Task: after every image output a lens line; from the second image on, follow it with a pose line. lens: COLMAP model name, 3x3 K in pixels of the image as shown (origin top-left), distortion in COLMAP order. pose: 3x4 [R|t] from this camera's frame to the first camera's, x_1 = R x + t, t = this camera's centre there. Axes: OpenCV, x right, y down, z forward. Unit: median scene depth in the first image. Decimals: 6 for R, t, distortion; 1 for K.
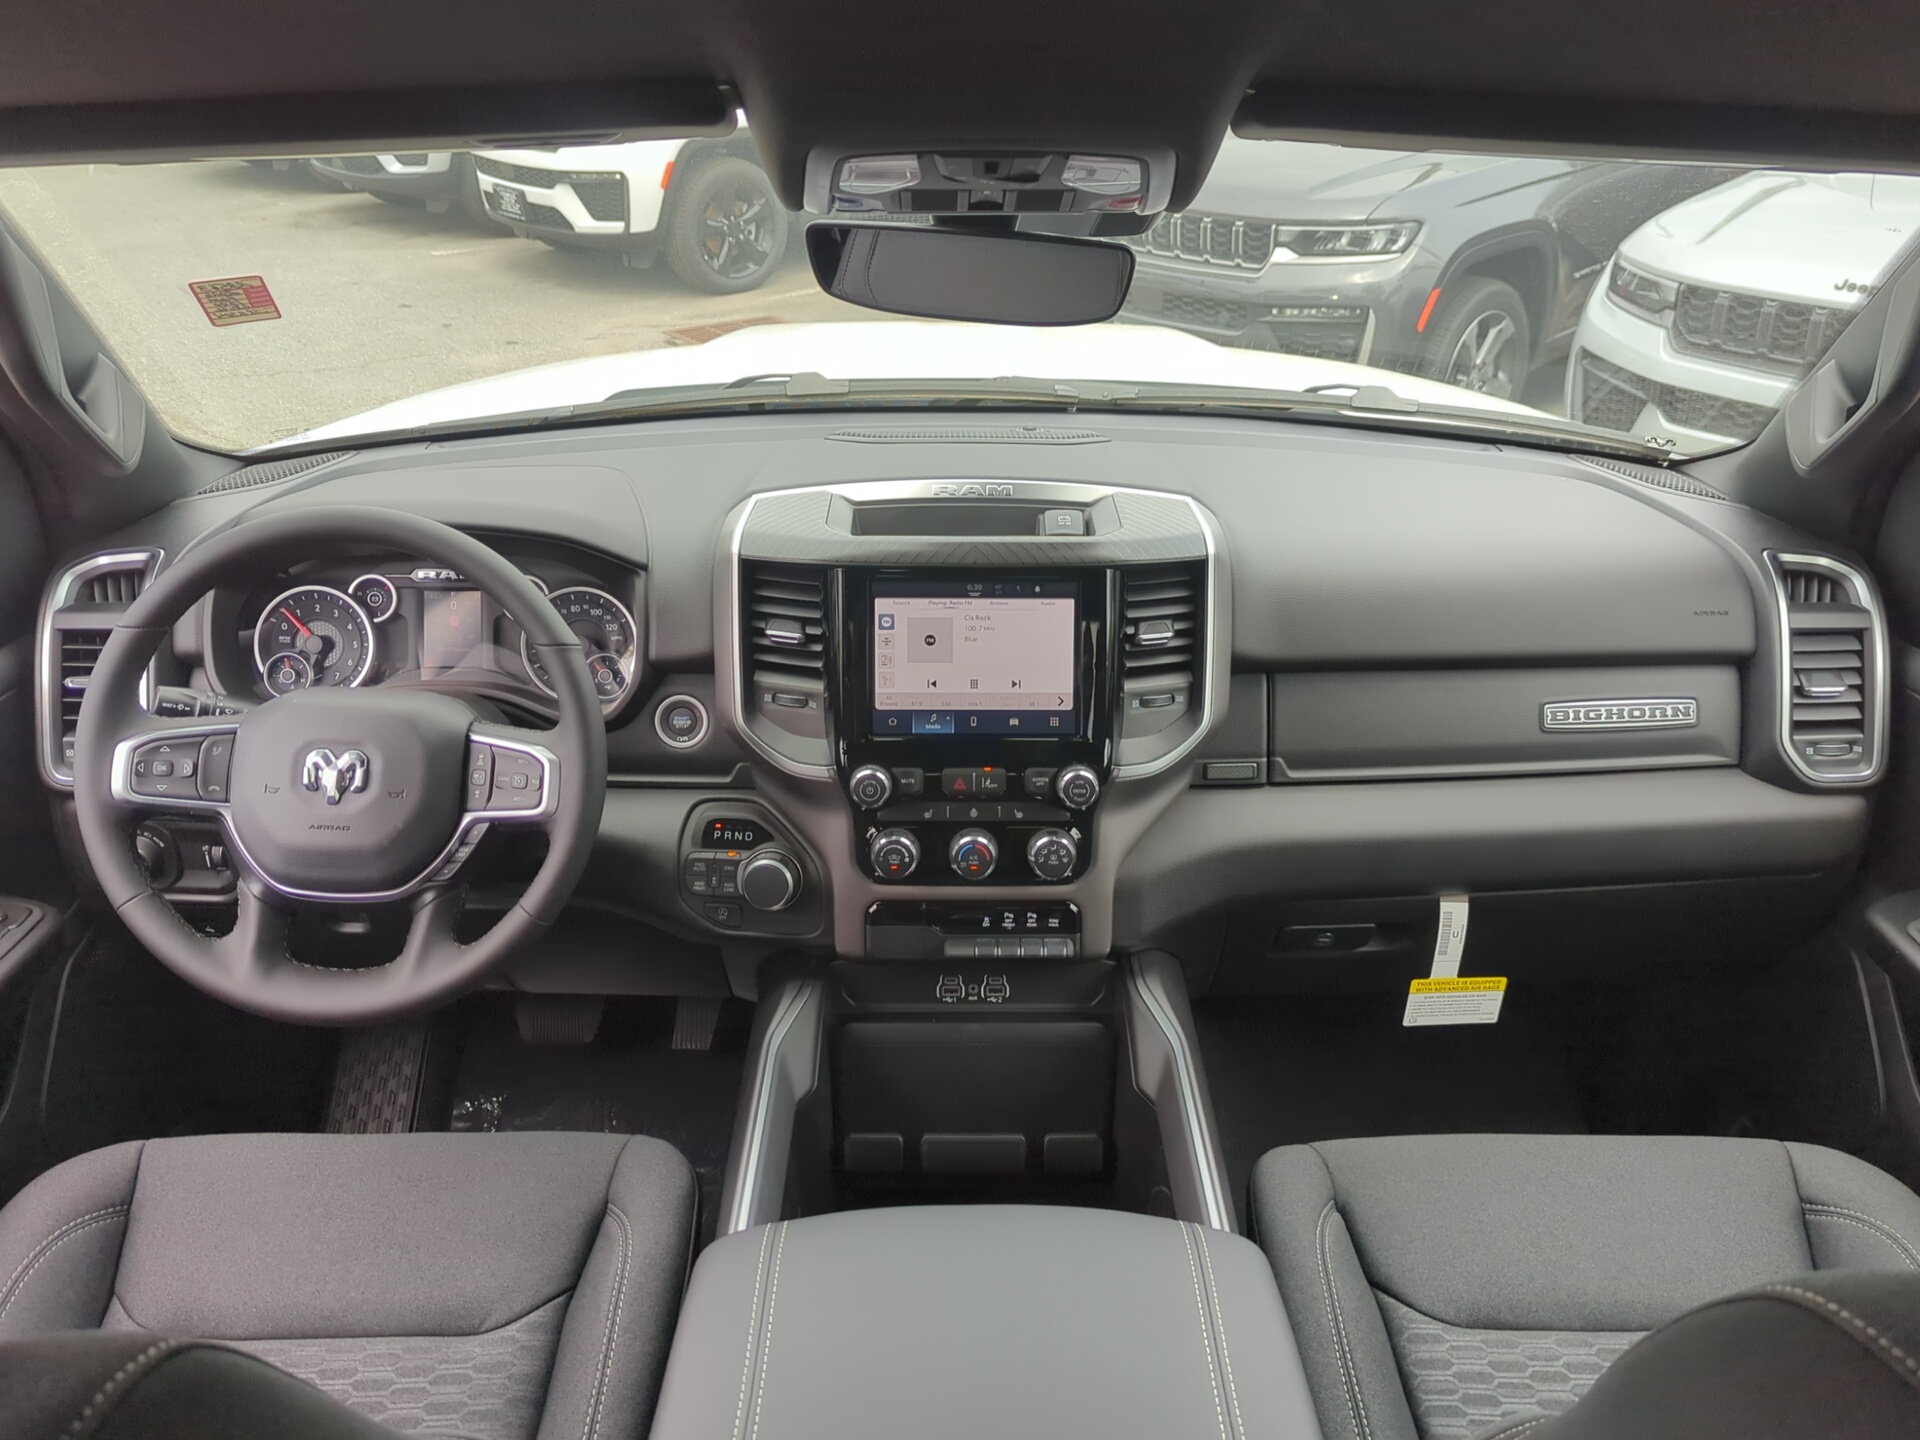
lens RADIAL K [[1559.8, 0, 972.6], [0, 1559.8, 706.1], [0, 0, 1]] dist [0.059176, -0.053791]
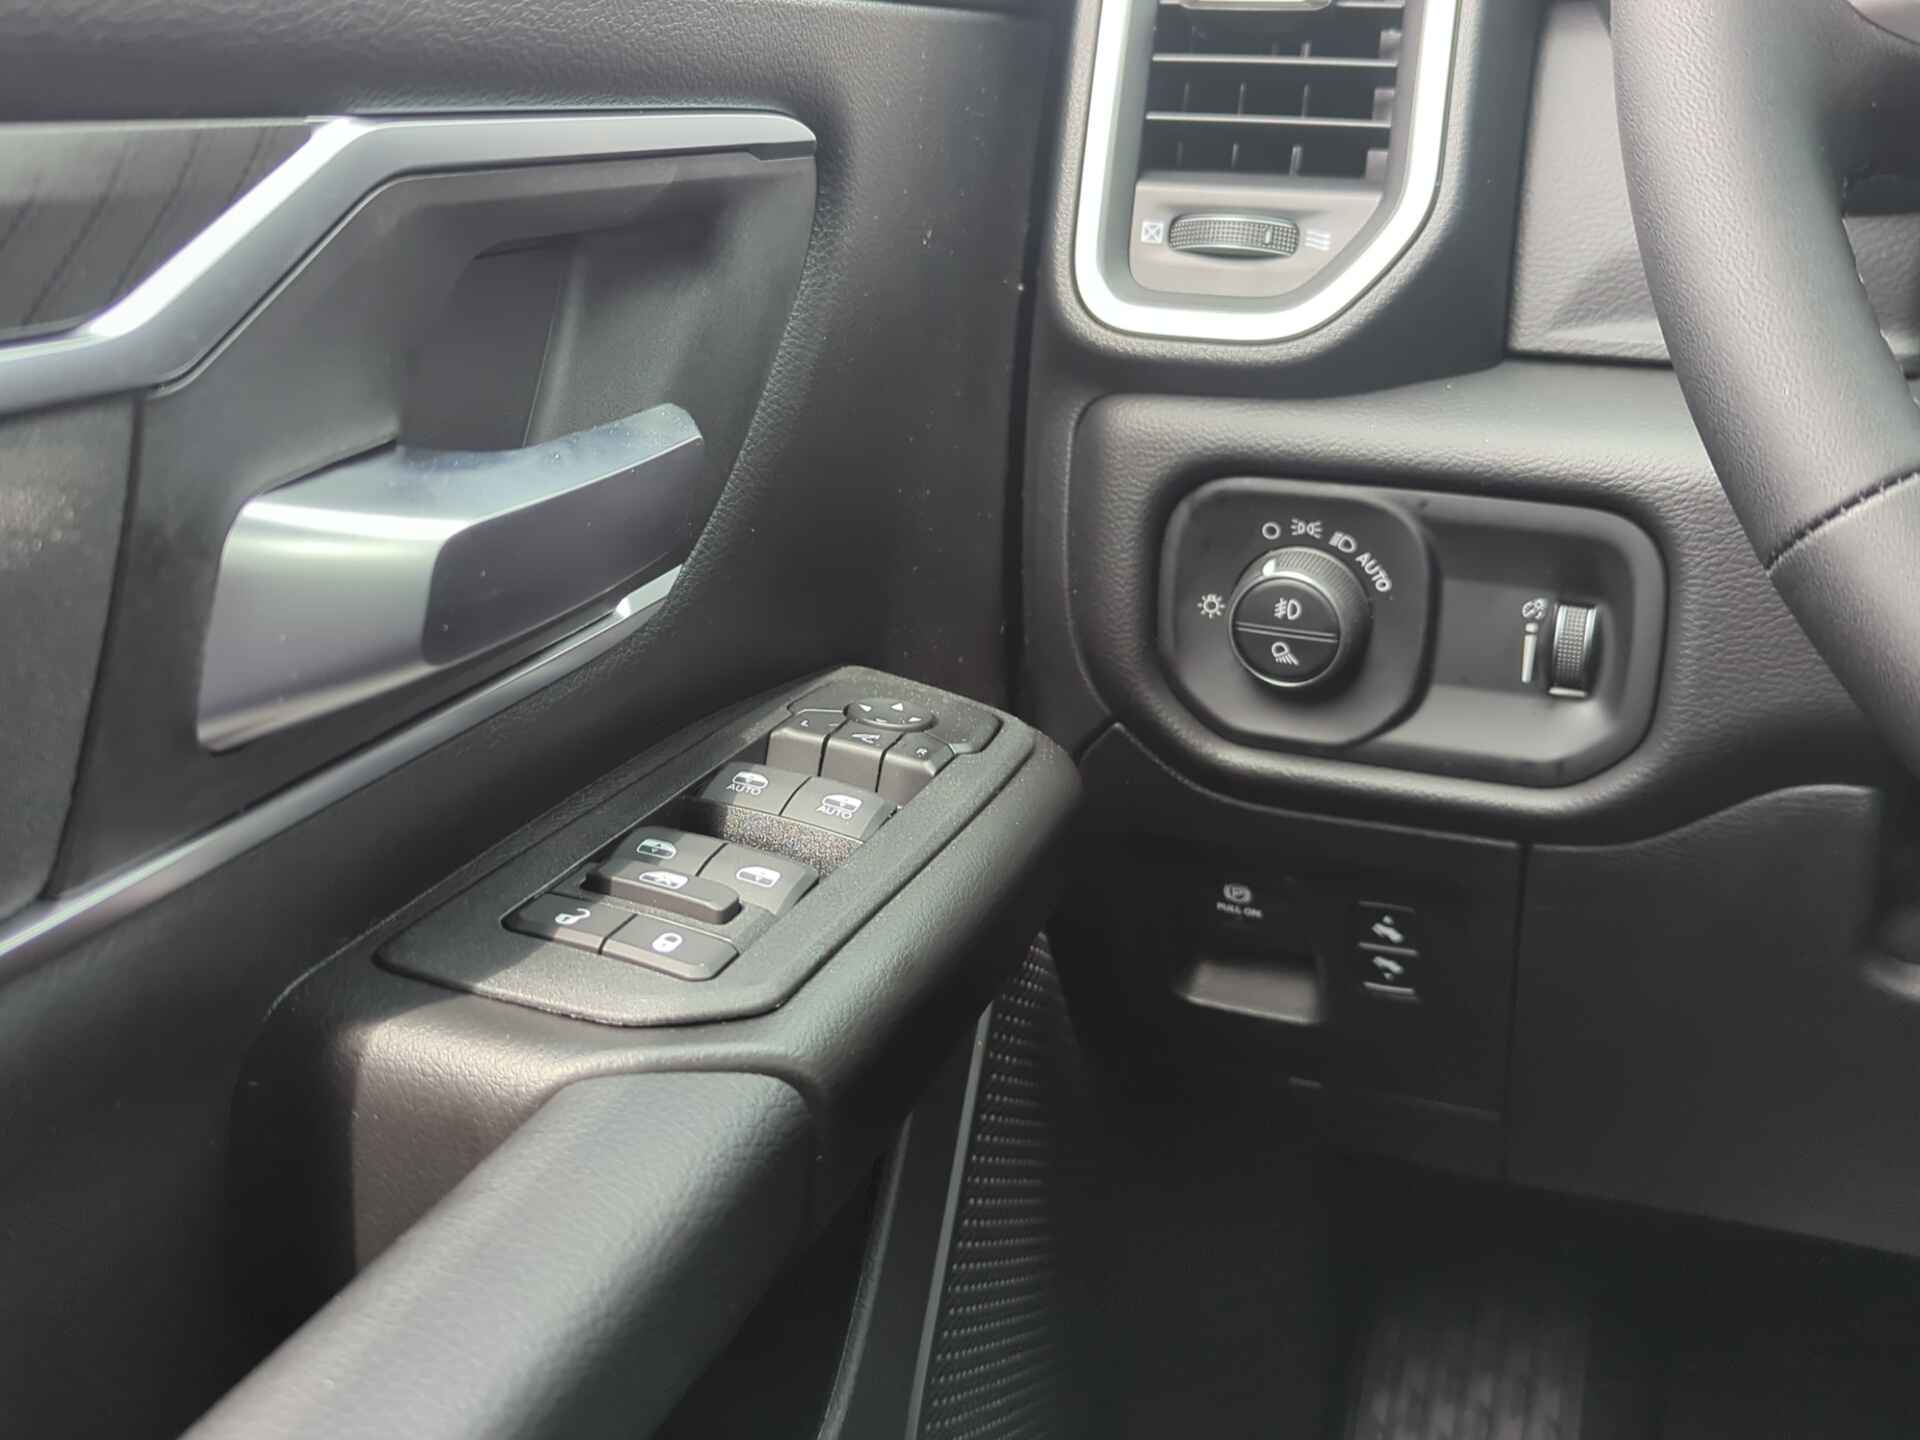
lens RADIAL K [[2163.3, 0, 945.7], [0, 2163.3, 718.5], [0, 0, 1]] dist [0.026610, 0.000000]
pose [[0.947391, 0.105075, -0.302341, -0.470534], [-0.136363, 0.987070, -0.084252, 0.158275], [0.289579, 0.121047, 0.949469, 0.607671]]
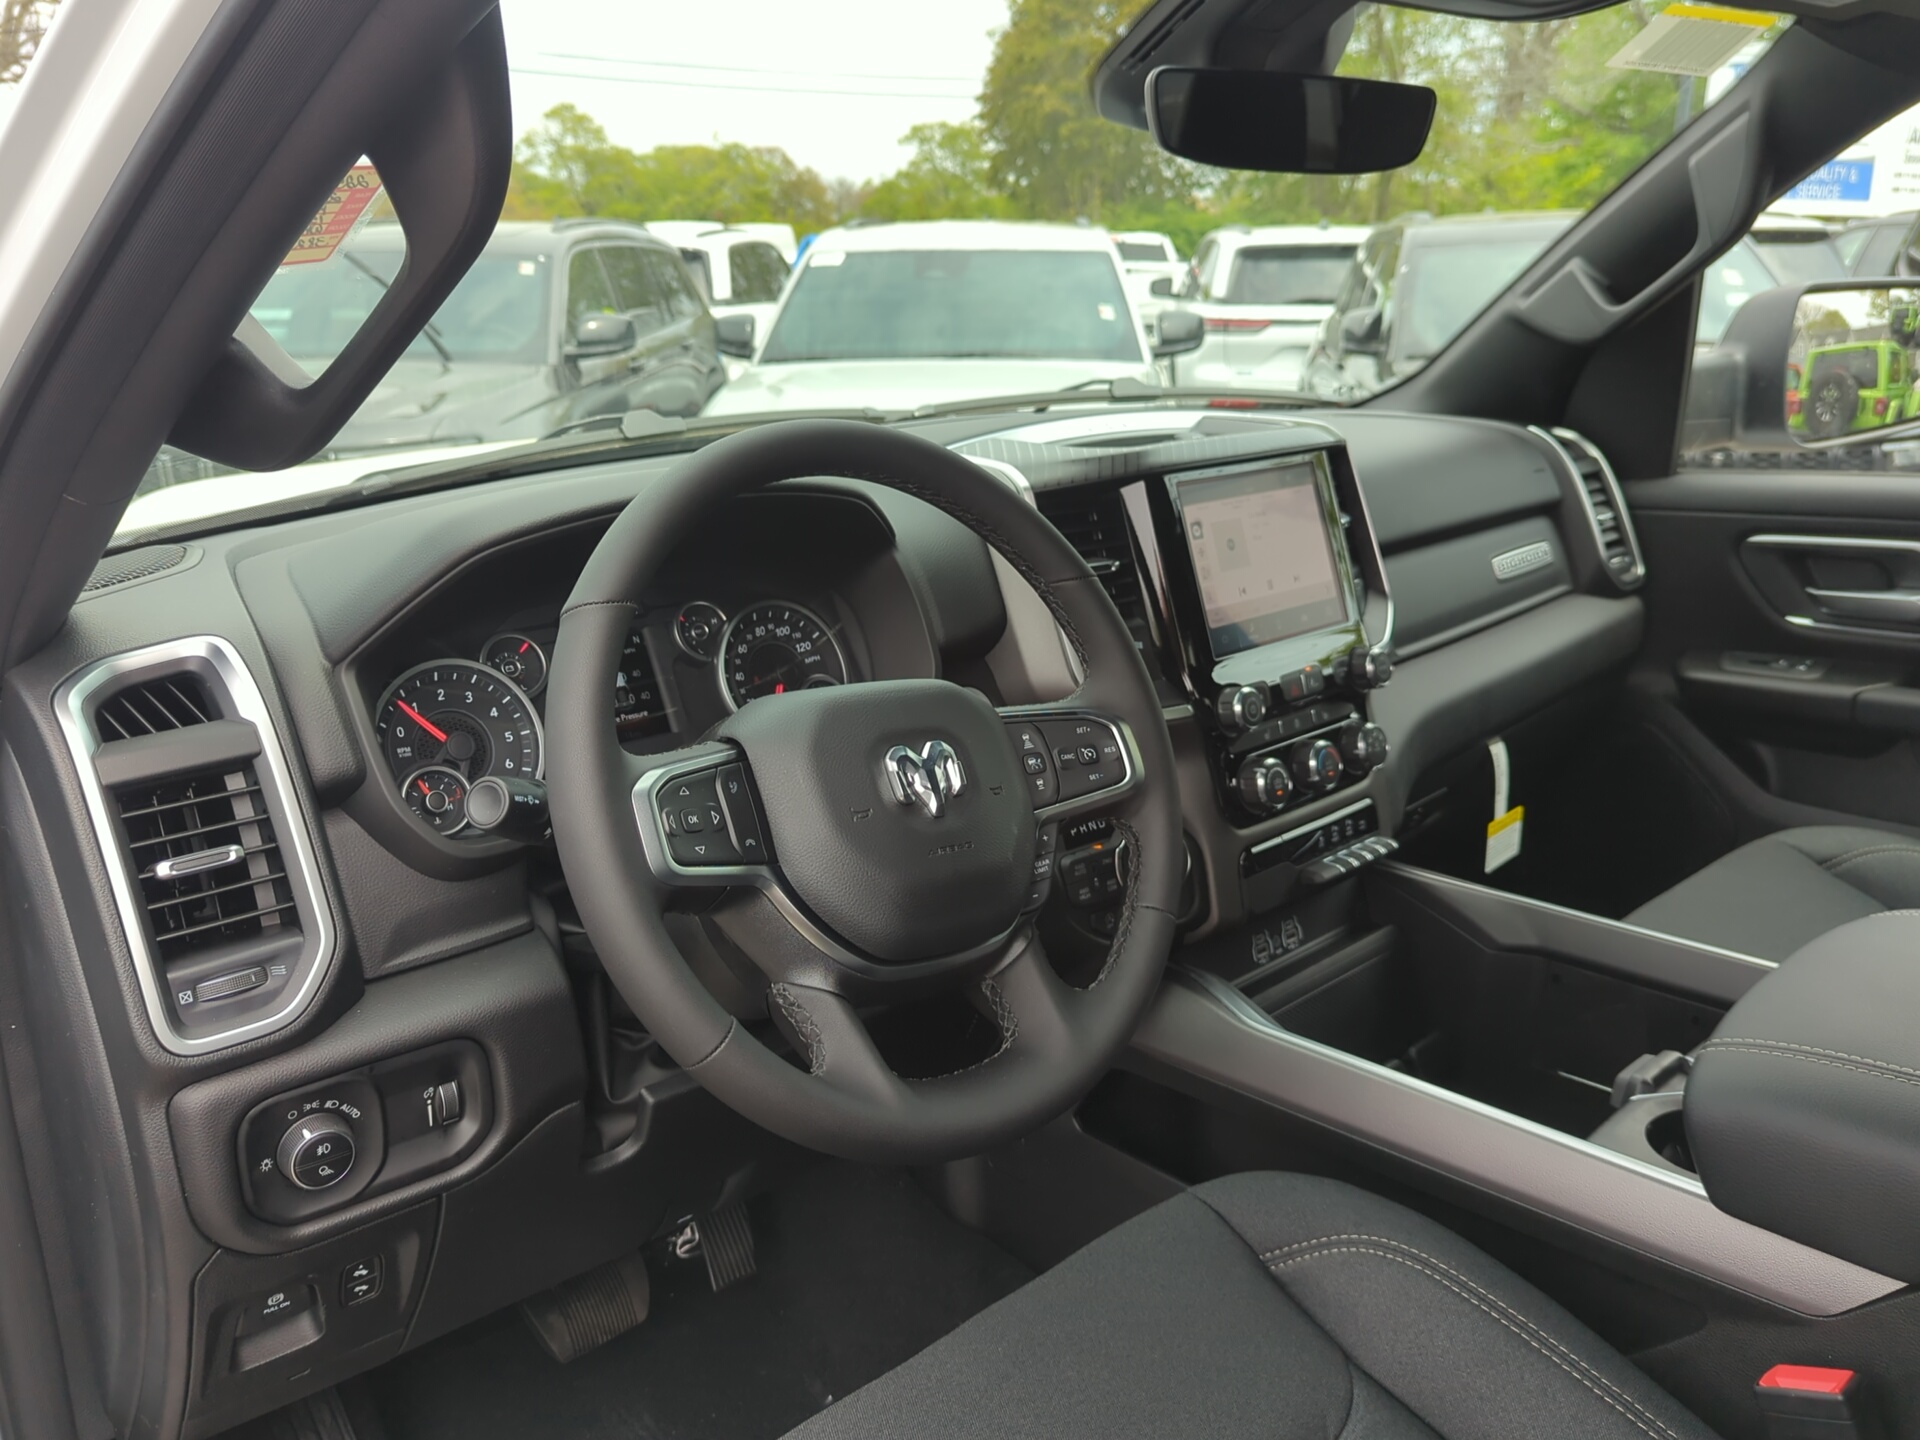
lens RADIAL K [[1559.8, 0, 975.5], [0, 1559.8, 703.4], [0, 0, 1]] dist [0.059176, -0.053791]
pose [[0.729080, -0.197833, 0.655214, -0.703908], [0.311644, 0.948274, -0.060459, 0.051118], [-0.609361, 0.248272, 0.753020, 0.387396]]
